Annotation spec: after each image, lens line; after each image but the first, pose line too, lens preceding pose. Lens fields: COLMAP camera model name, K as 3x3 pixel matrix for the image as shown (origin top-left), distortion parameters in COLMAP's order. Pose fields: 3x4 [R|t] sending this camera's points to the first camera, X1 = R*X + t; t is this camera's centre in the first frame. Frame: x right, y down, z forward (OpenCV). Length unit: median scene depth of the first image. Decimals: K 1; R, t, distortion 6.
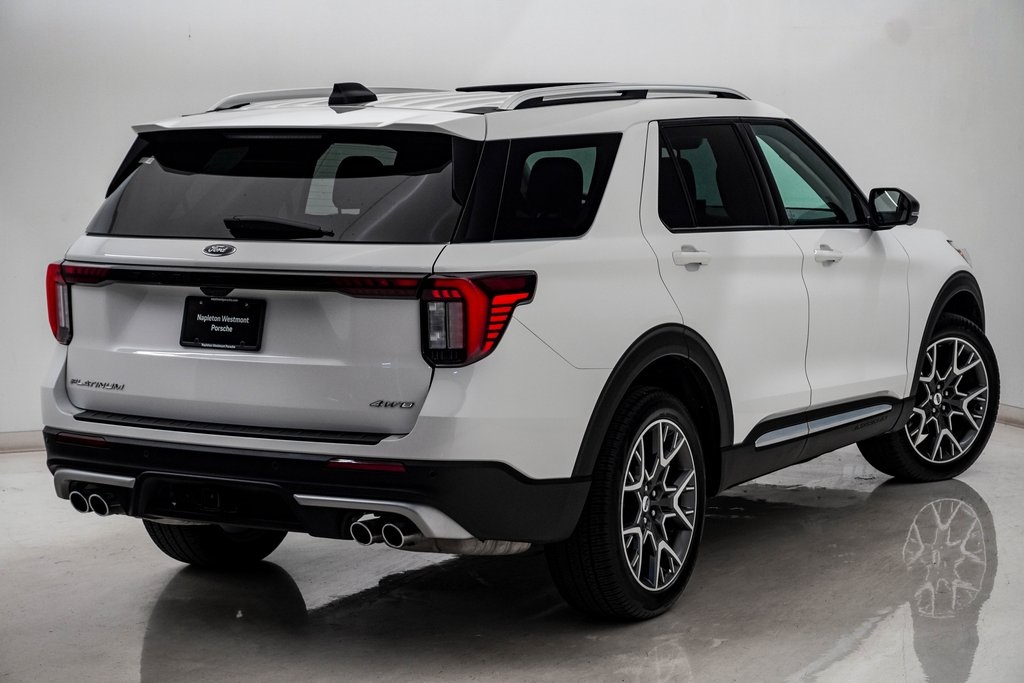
lens RADIAL K [[2181.4, 0, 508.2], [0, 2181.4, 343.1], [0, 0, 1]] dist [0.013769, 0.000000]
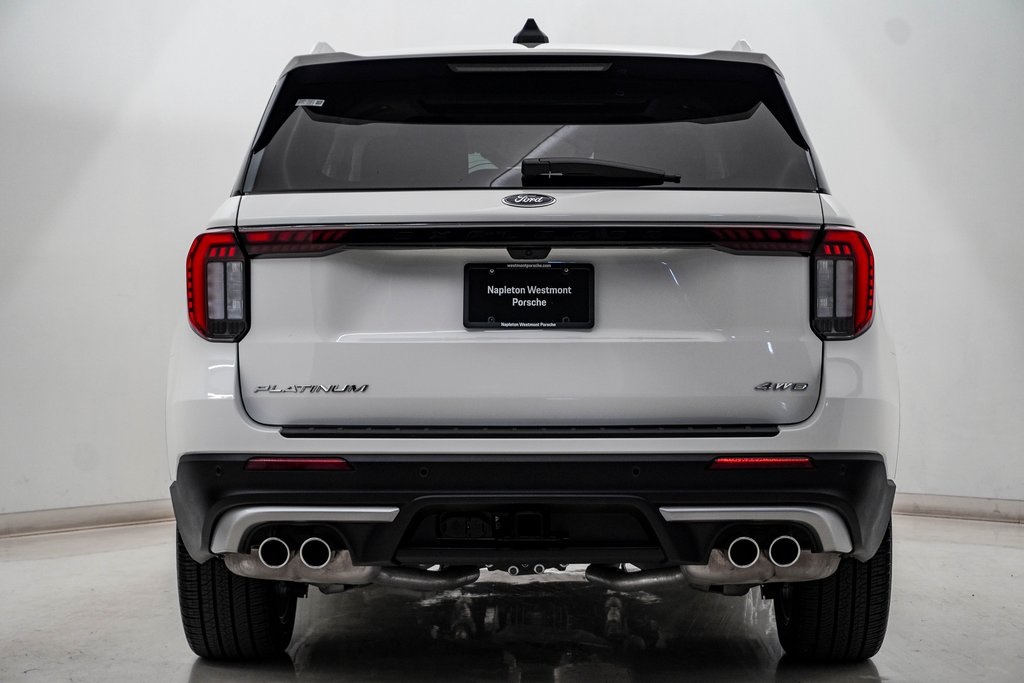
lens RADIAL K [[2181.4, 0, 507.2], [0, 2181.4, 343.9], [0, 0, 1]] dist [0.013769, 0.000000]
pose [[0.870193, -0.006259, 0.492671, -0.513798], [0.048526, 0.996147, -0.073055, 0.063298], [-0.490315, 0.087479, 0.867144, 0.333952]]
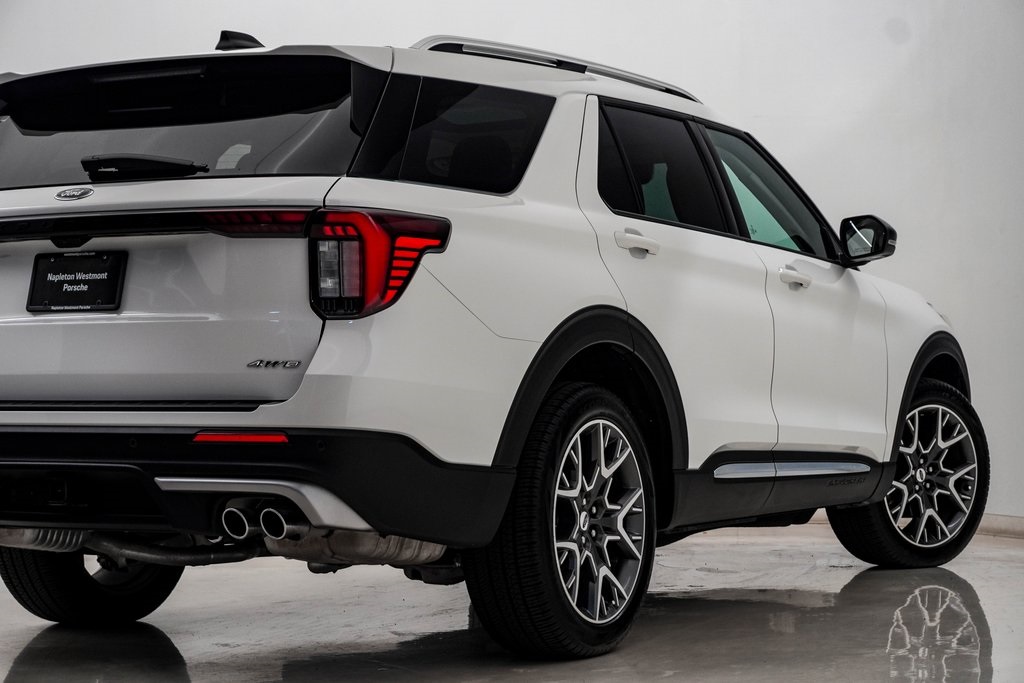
lens RADIAL K [[2181.4, 0, 509.5], [0, 2181.4, 337.4], [0, 0, 1]] dist [0.013769, 0.000000]
pose [[0.999880, 0.001130, 0.015471, 0.022543], [0.000782, 0.992404, -0.123020, 0.114789], [-0.015493, 0.123017, 0.992284, 0.165280]]
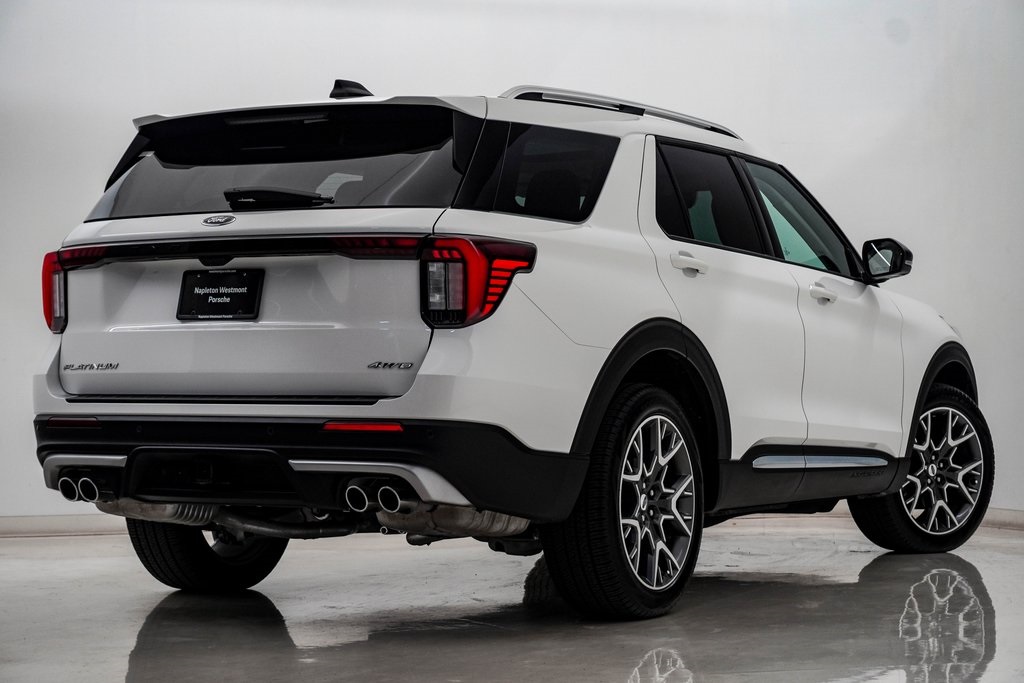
lens RADIAL K [[2181.4, 0, 511.3], [0, 2181.4, 335.8], [0, 0, 1]] dist [0.013769, 0.000000]
pose [[0.999902, 0.009109, 0.010594, -0.008470], [-0.007702, 0.991999, -0.126013, 0.132848], [-0.011657, 0.125919, 0.991972, 0.014242]]
